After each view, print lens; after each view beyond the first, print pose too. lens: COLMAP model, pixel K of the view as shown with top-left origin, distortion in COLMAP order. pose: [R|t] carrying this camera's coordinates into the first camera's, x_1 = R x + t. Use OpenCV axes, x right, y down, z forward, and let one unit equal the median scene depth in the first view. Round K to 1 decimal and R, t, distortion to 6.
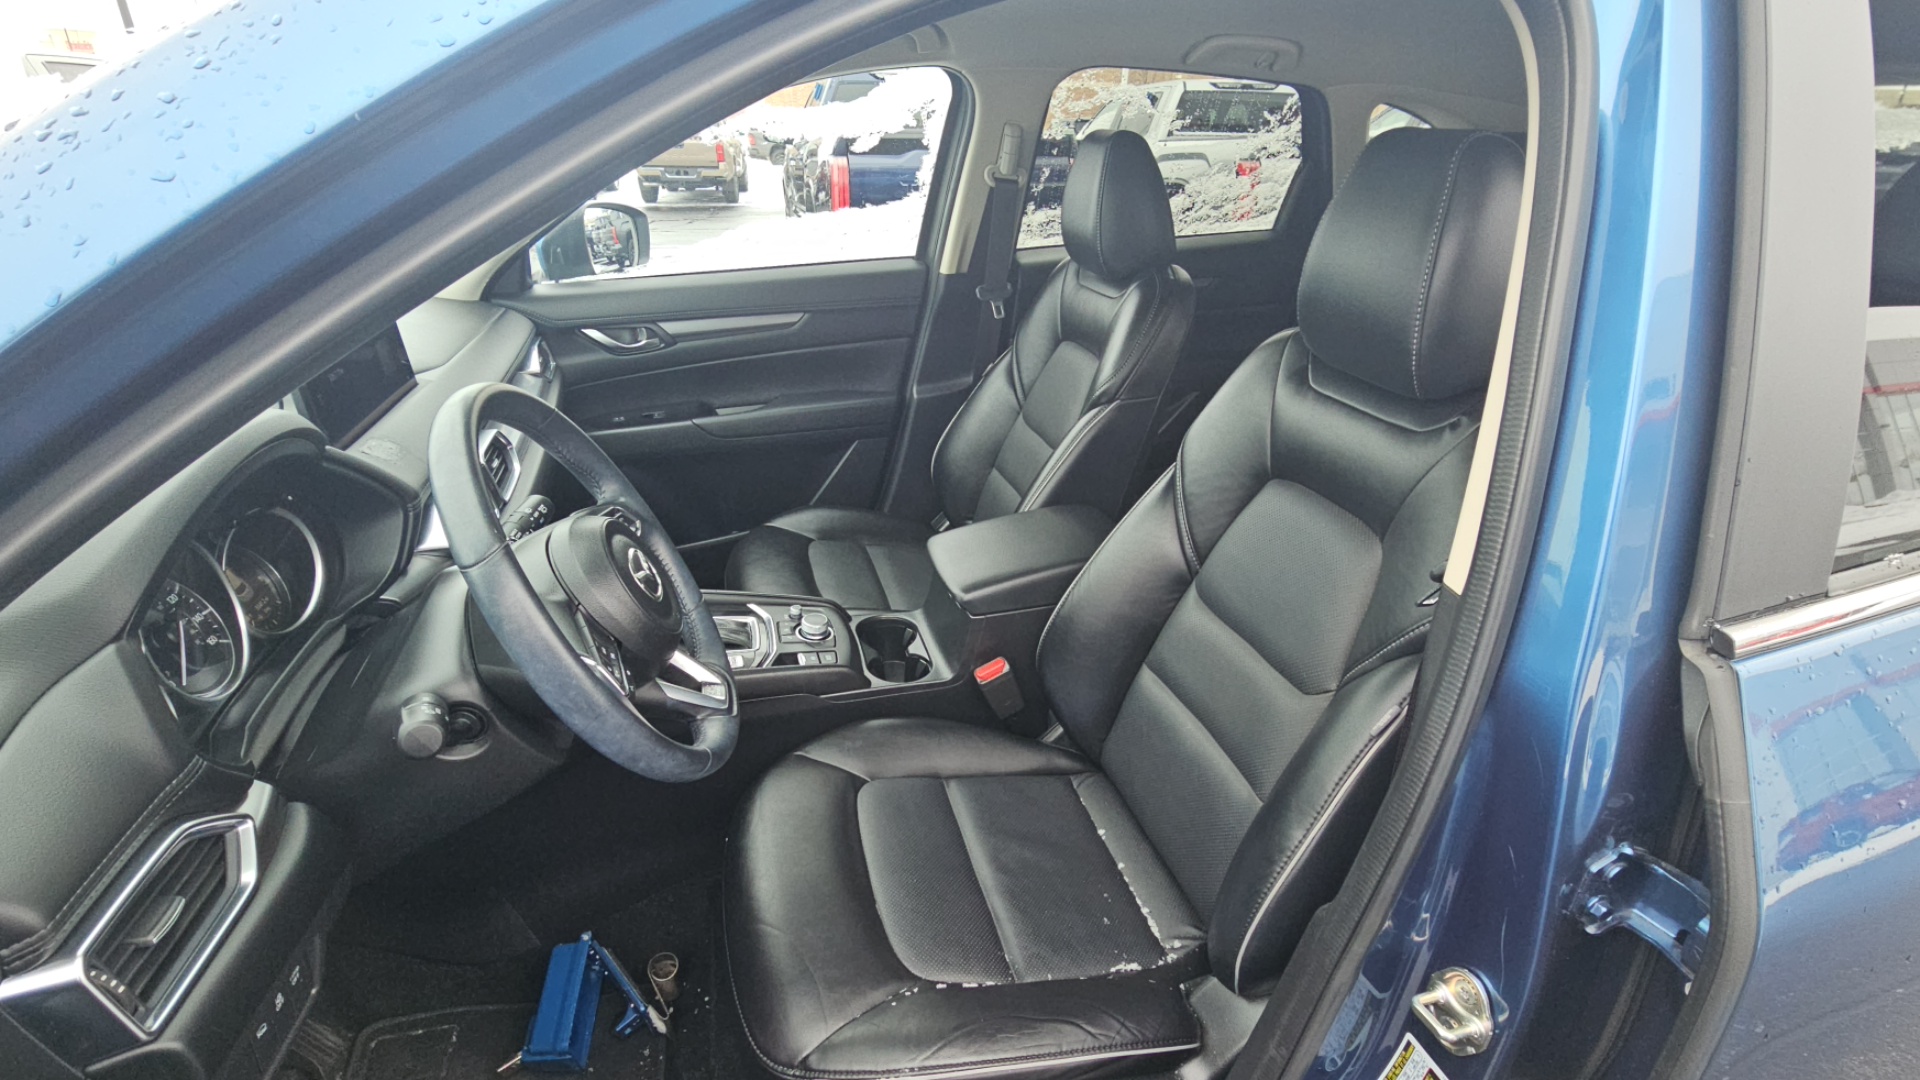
lens RADIAL K [[846.0, 0, 972.4], [0, 846.0, 545.9], [0, 0, 1]] dist [0.008175, -0.006735]
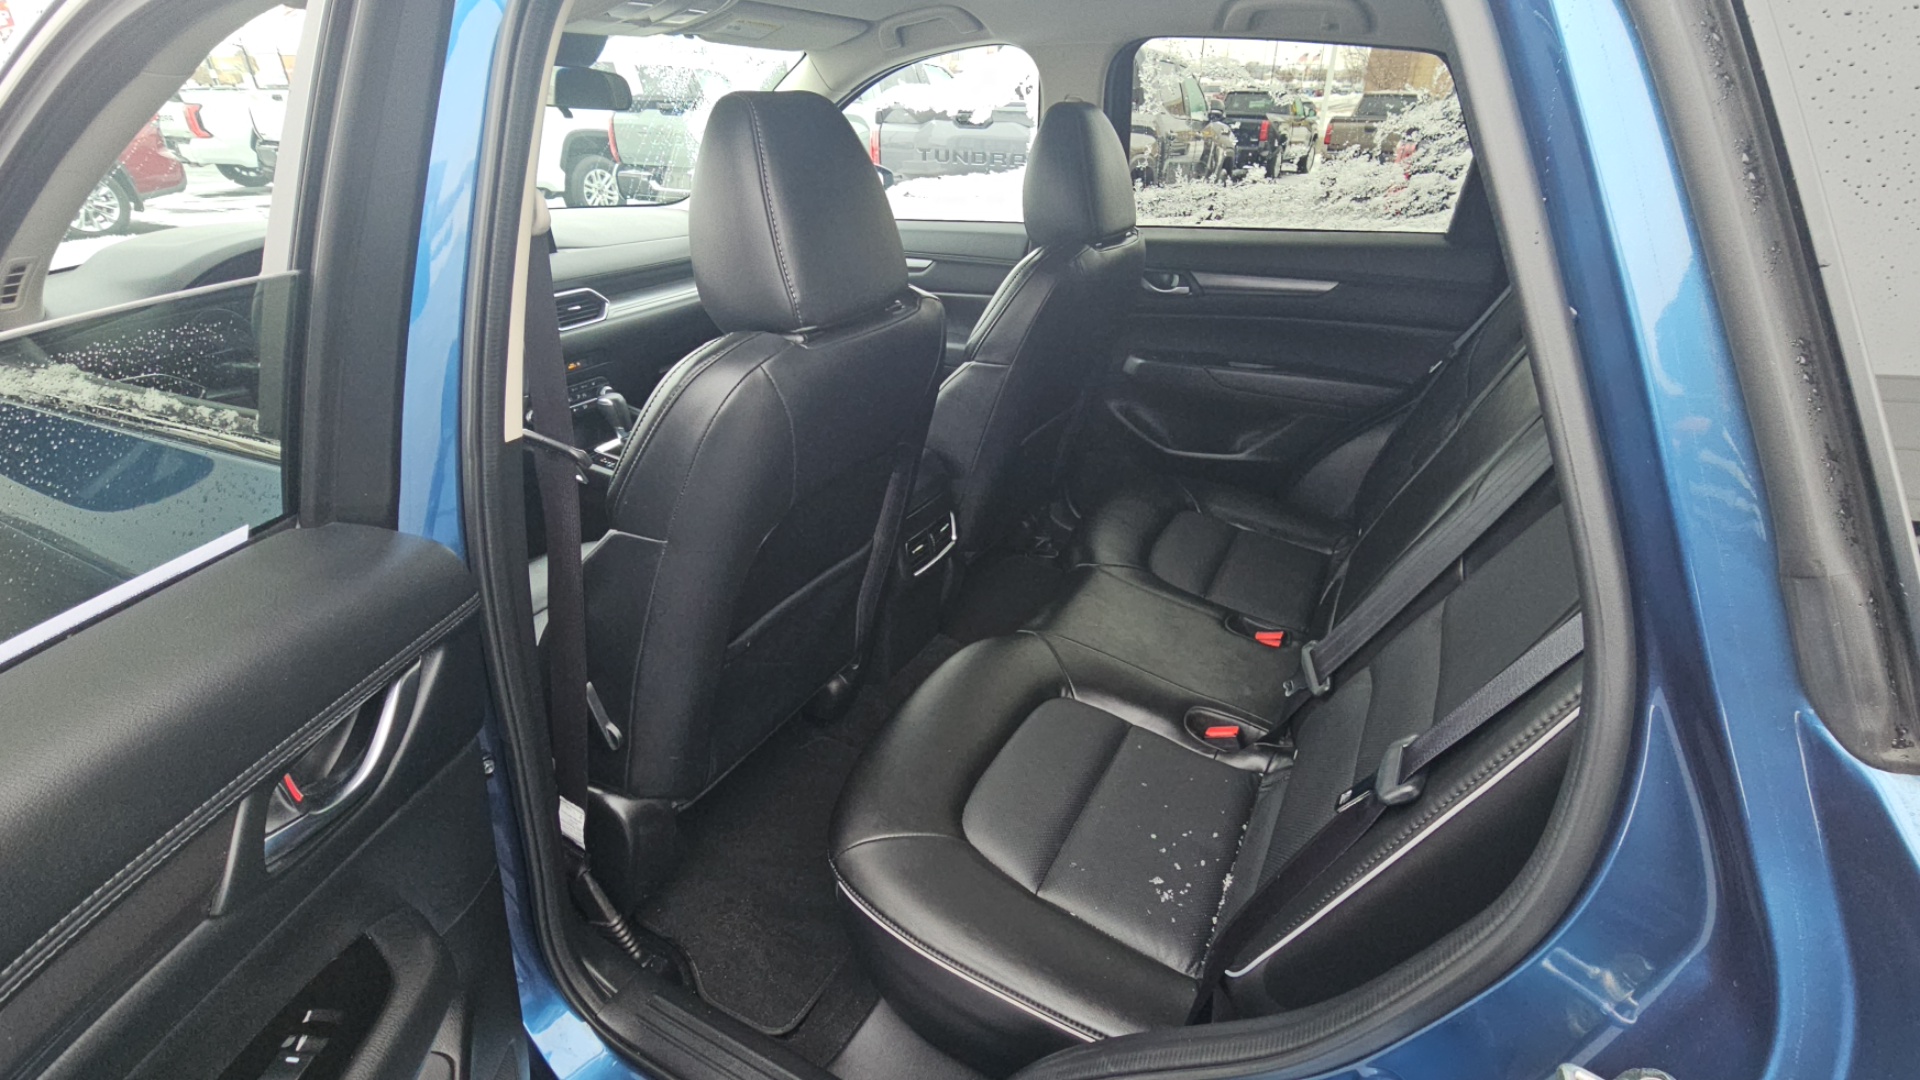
lens RADIAL K [[846.0, 0, 981.4], [0, 846.0, 533.6], [0, 0, 1]] dist [0.008175, -0.006735]
pose [[0.724985, 0.312254, -0.613917, 0.764994], [-0.310540, 0.943783, 0.113310, -0.081588], [0.614786, 0.108498, 0.781196, 0.186295]]
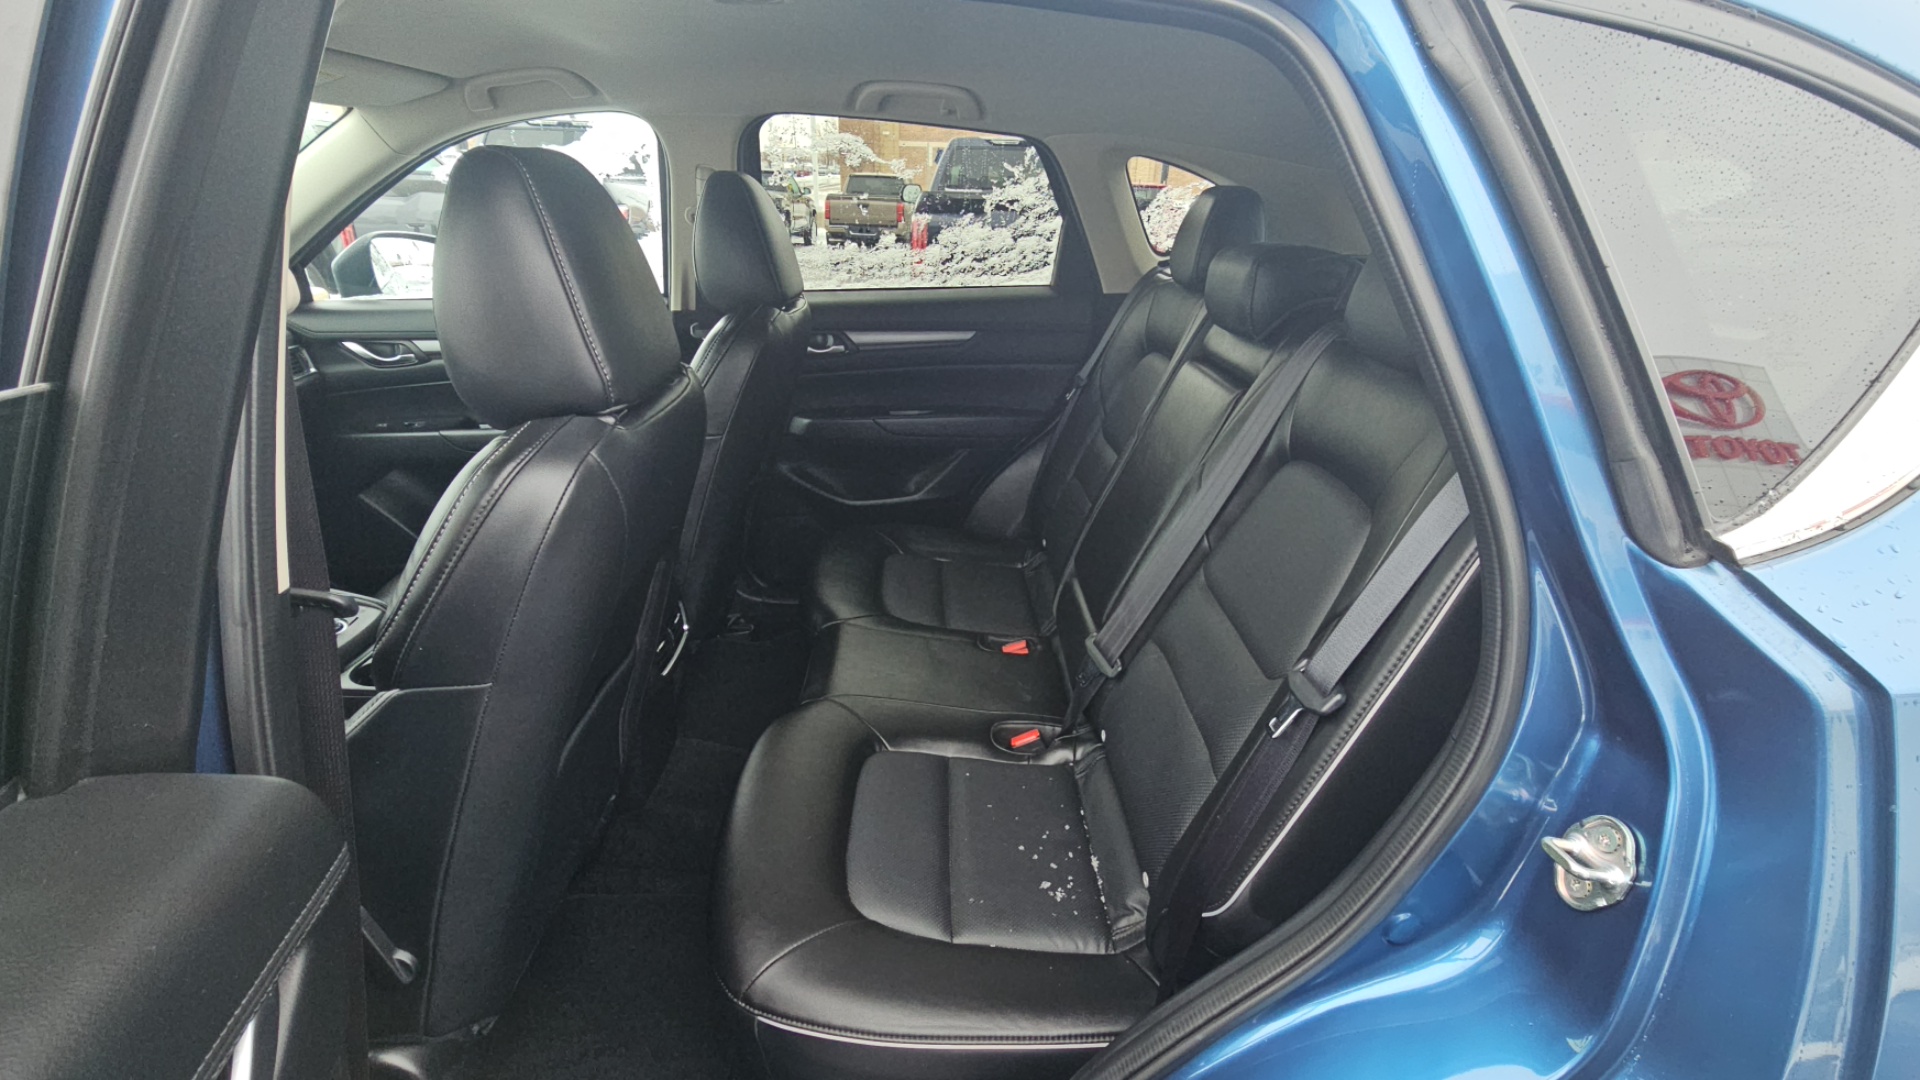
lens RADIAL K [[846.0, 0, 974.7], [0, 846.0, 535.9], [0, 0, 1]] dist [0.008175, -0.006735]
pose [[0.972145, 0.104269, -0.209908, 0.624345], [-0.119991, 0.990737, -0.063578, -0.034191], [0.201335, 0.086994, 0.975652, 0.110681]]
